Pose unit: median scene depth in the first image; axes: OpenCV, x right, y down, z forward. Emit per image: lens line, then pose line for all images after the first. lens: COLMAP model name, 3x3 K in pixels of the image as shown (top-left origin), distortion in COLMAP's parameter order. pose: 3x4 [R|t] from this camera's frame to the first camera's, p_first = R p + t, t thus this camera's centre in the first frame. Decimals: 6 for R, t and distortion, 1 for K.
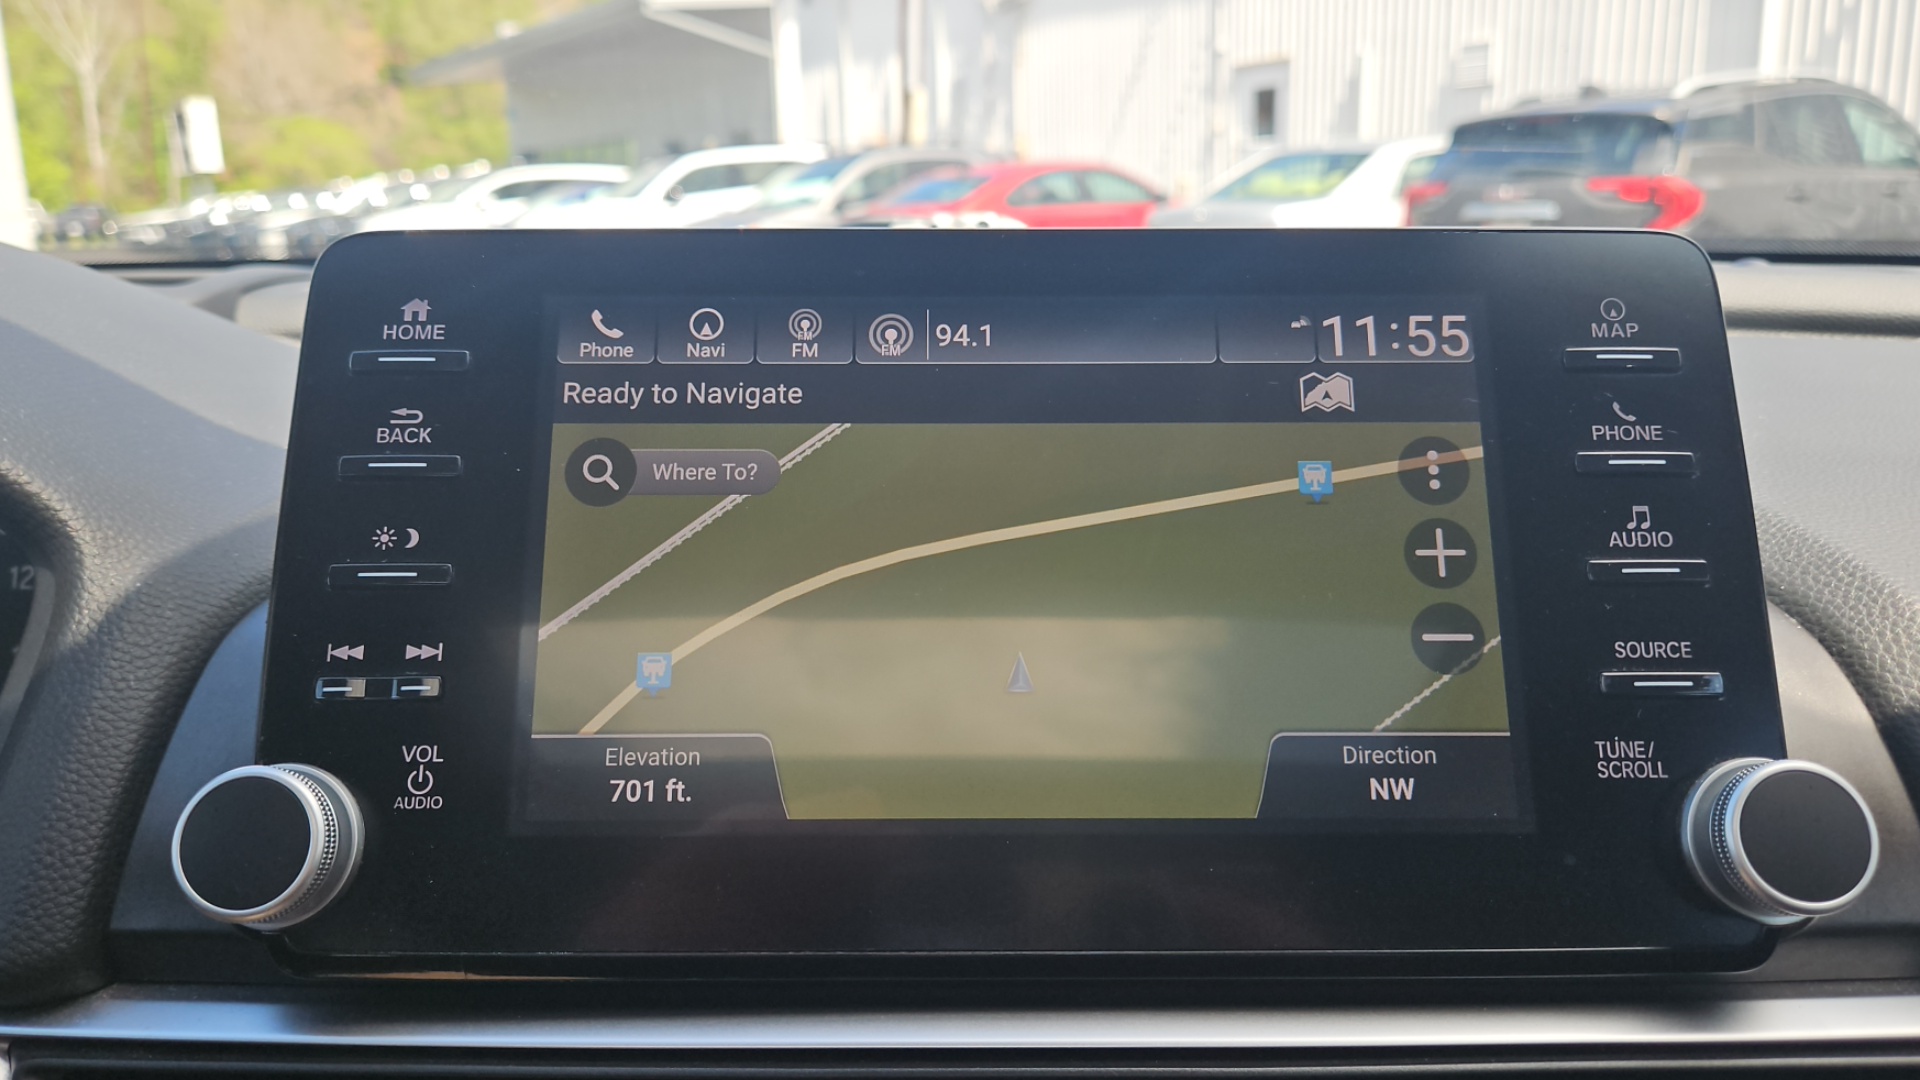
lens RADIAL K [[1470.6, 0, 961.3], [0, 1470.6, 534.1], [0, 0, 1]] dist [0.011616, -0.013195]
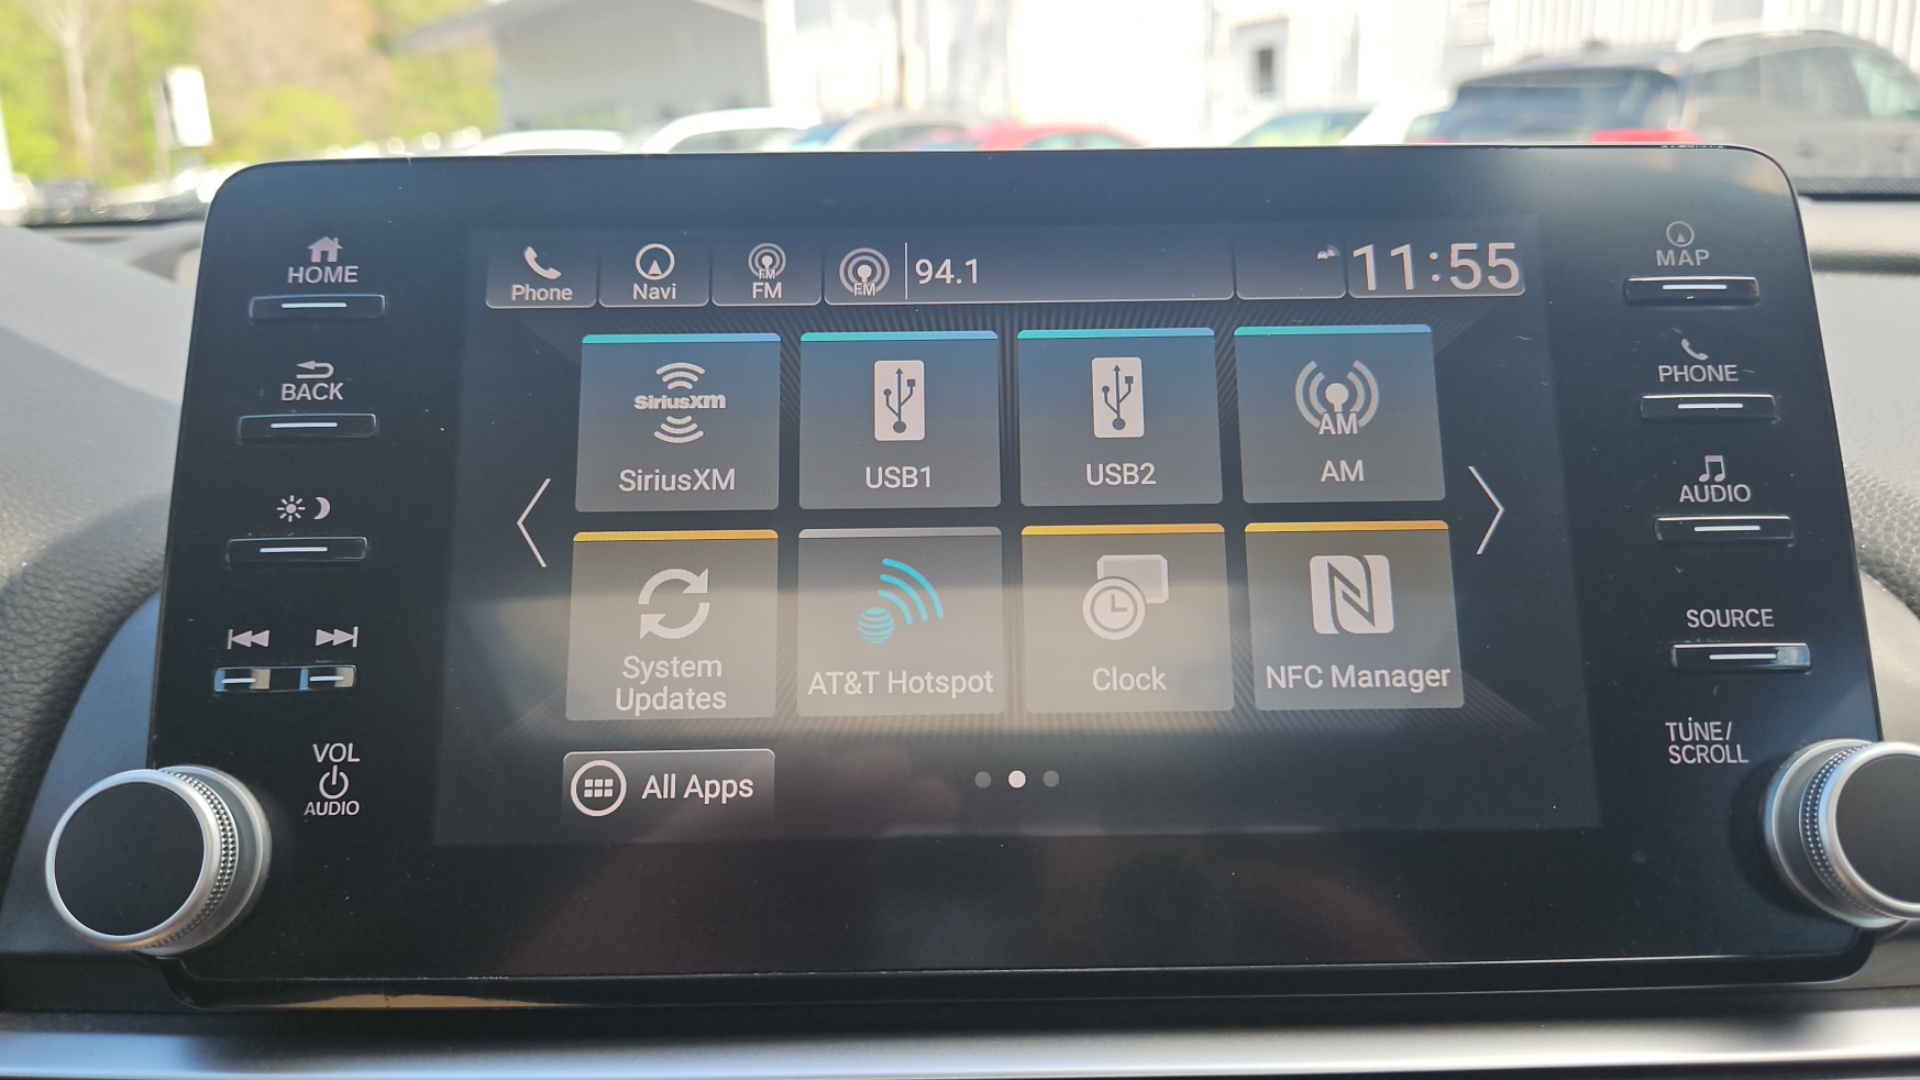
lens RADIAL K [[1476.4, 0, 965.7], [0, 1476.4, 541.8], [0, 0, 1]] dist [0.005135, -0.007798]
pose [[0.999930, -0.011628, 0.002112, 0.009248], [0.011567, 0.999571, 0.026913, 0.003404], [-0.002424, -0.026887, 0.999636, 0.110424]]
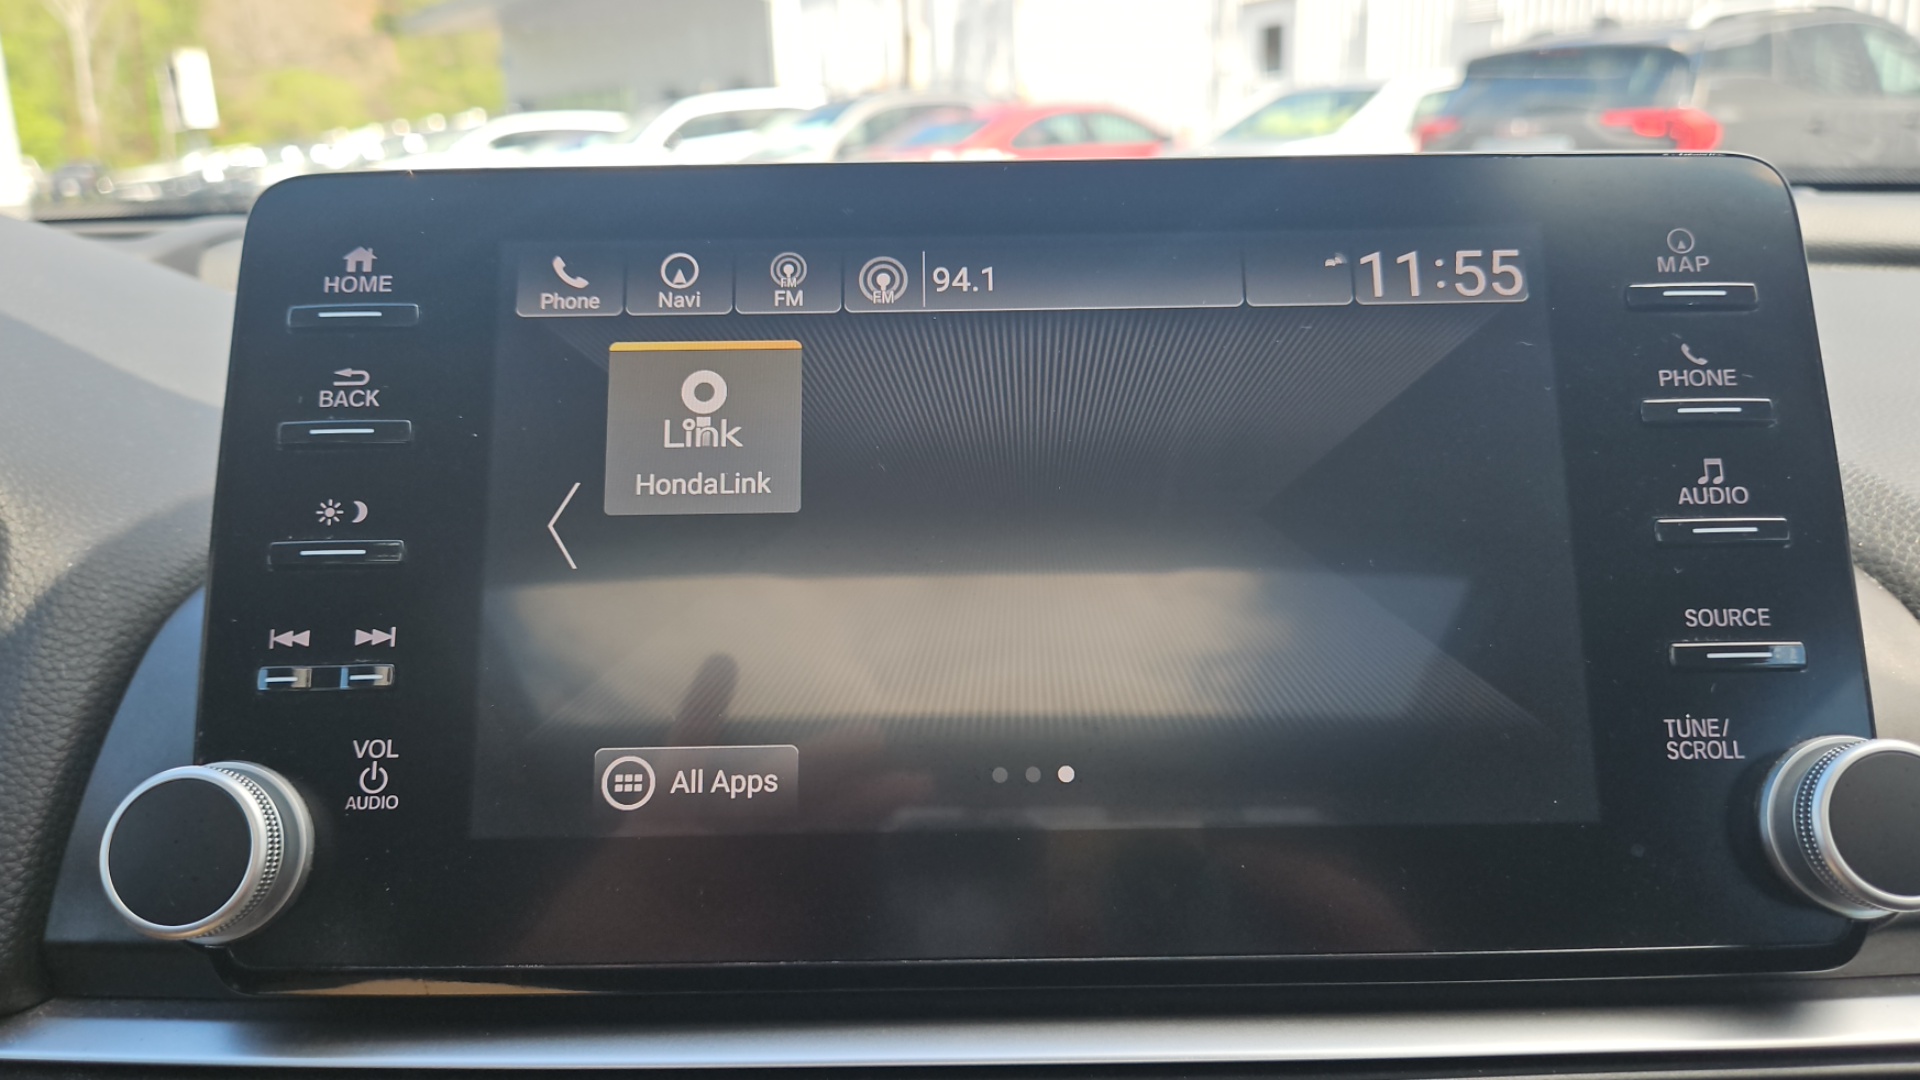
lens RADIAL K [[1478.1, 0, 960.6], [0, 1478.1, 537.6], [0, 0, 1]] dist [0.001699, -0.002251]
pose [[0.999902, -0.012821, -0.005679, 0.002898], [0.013023, 0.999227, 0.037086, -0.009980], [0.005199, -0.037157, 0.999296, 0.084963]]
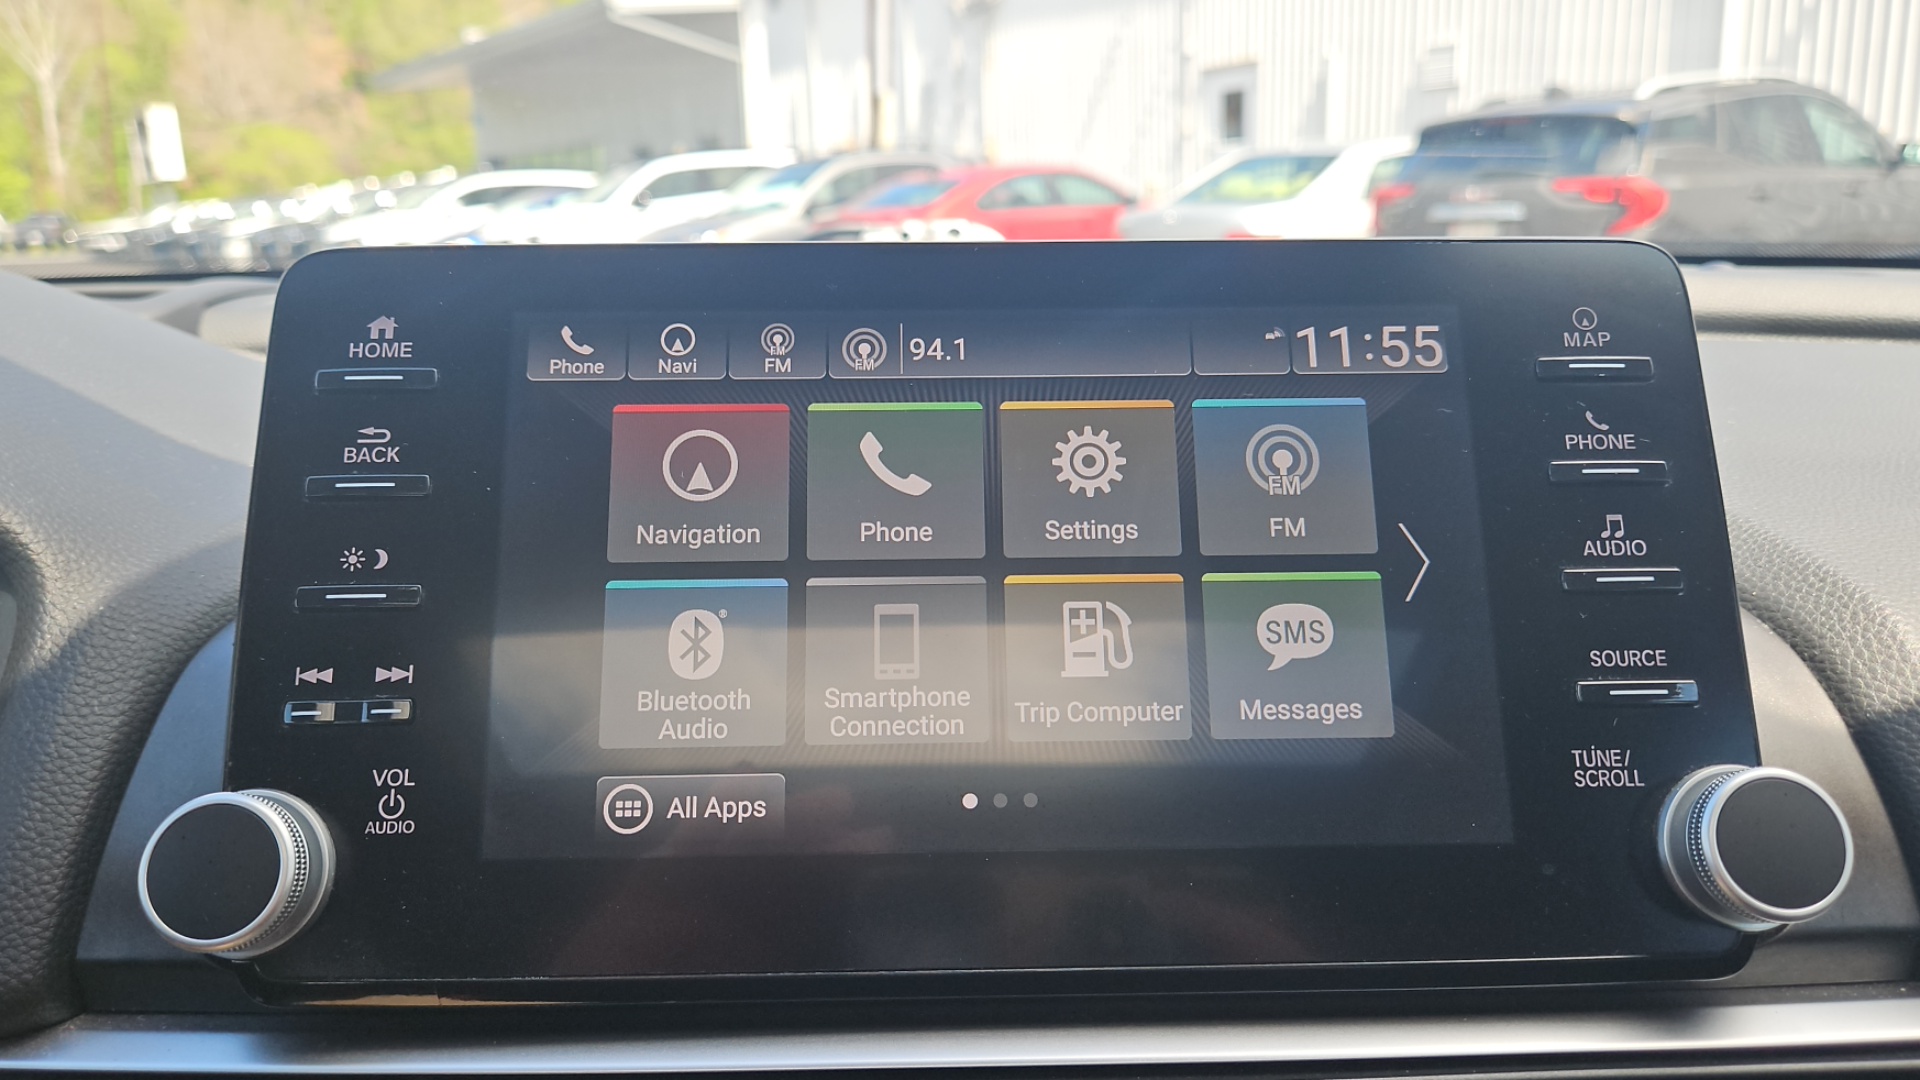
lens RADIAL K [[1470.7, 0, 960.0], [0, 1470.7, 540.0], [0, 0, 1]] dist [0.011790, -0.014517]
pose [[0.999801, -0.009633, 0.017474, -0.001739], [0.009608, 0.999953, 0.001503, -0.007419], [-0.017487, -0.001335, 0.999846, 0.005305]]
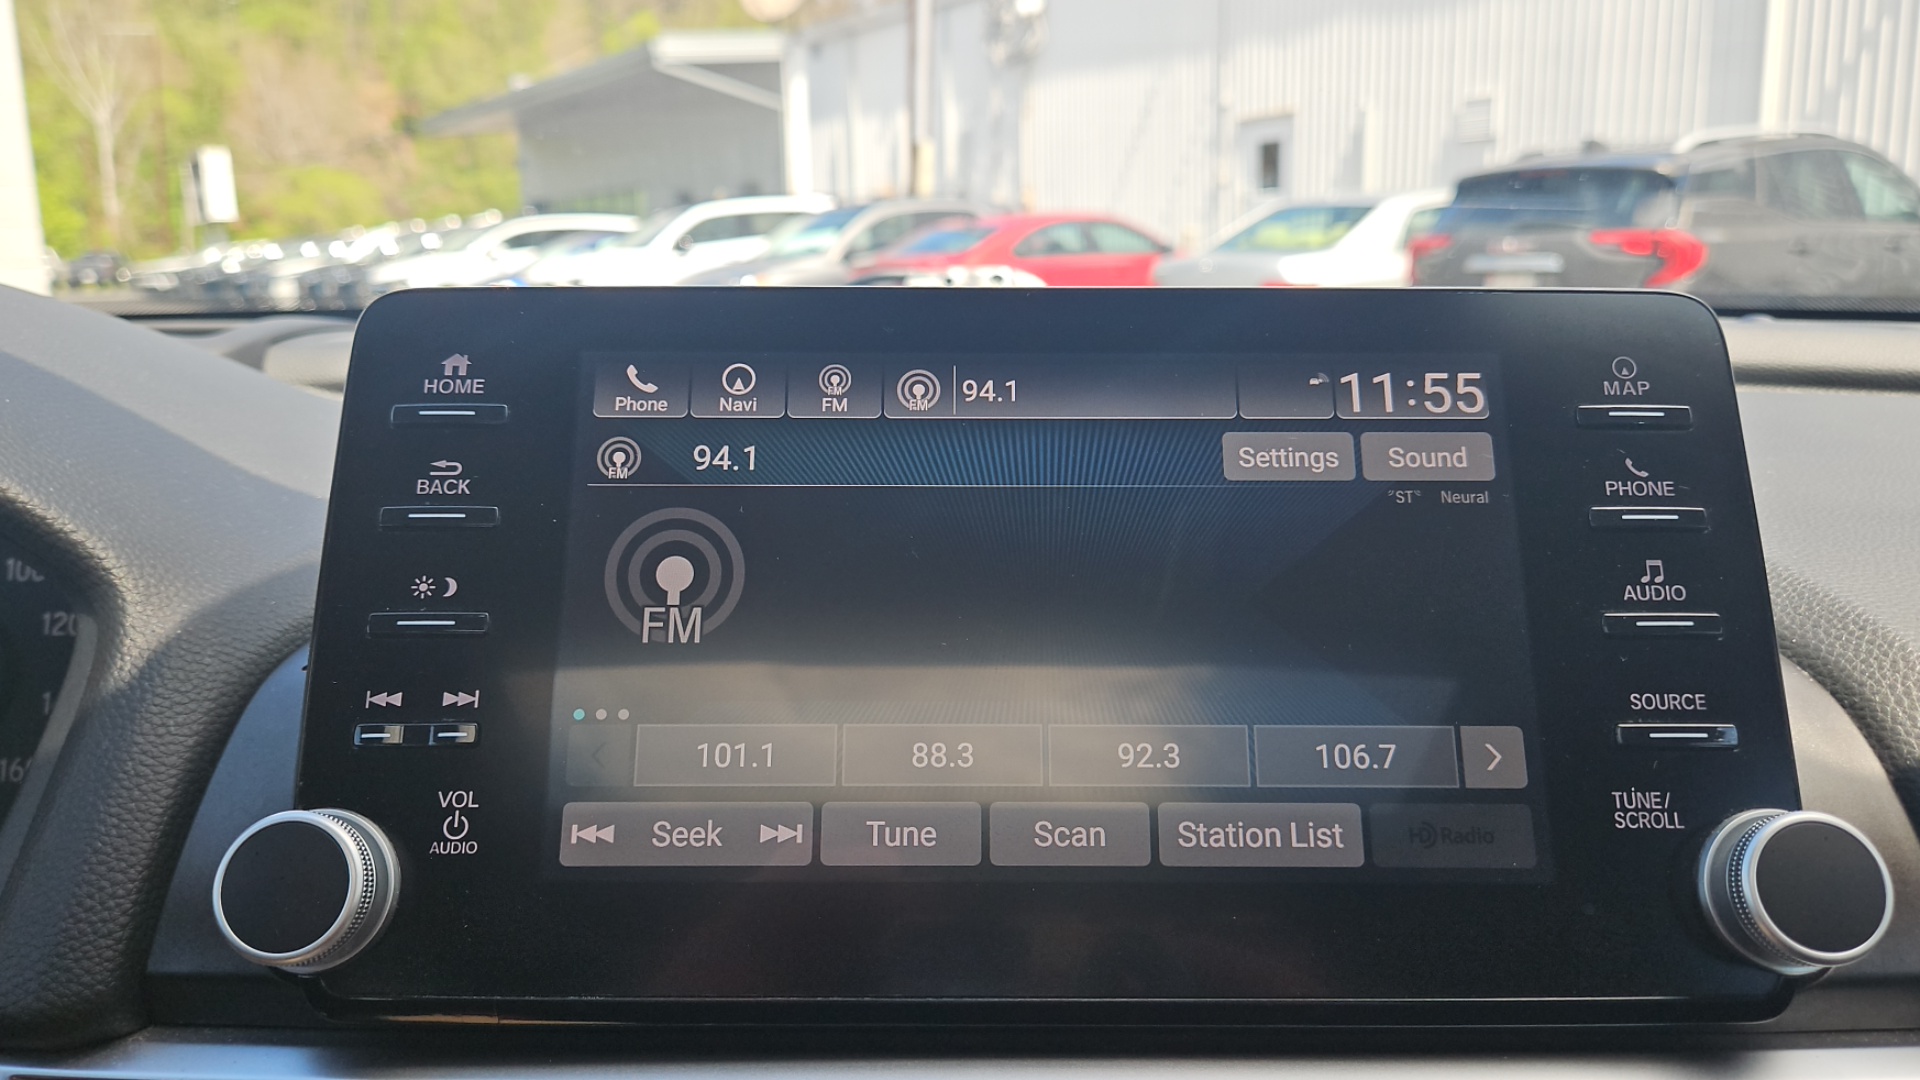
lens RADIAL K [[1470.6, 0, 961.3], [0, 1470.6, 534.1], [0, 0, 1]] dist [0.011616, -0.013195]
pose [[0.999987, 0.003649, -0.003554, -0.014122], [-0.003763, 0.999458, -0.032710, -0.001912], [0.003433, 0.032723, 0.999459, -0.020372]]
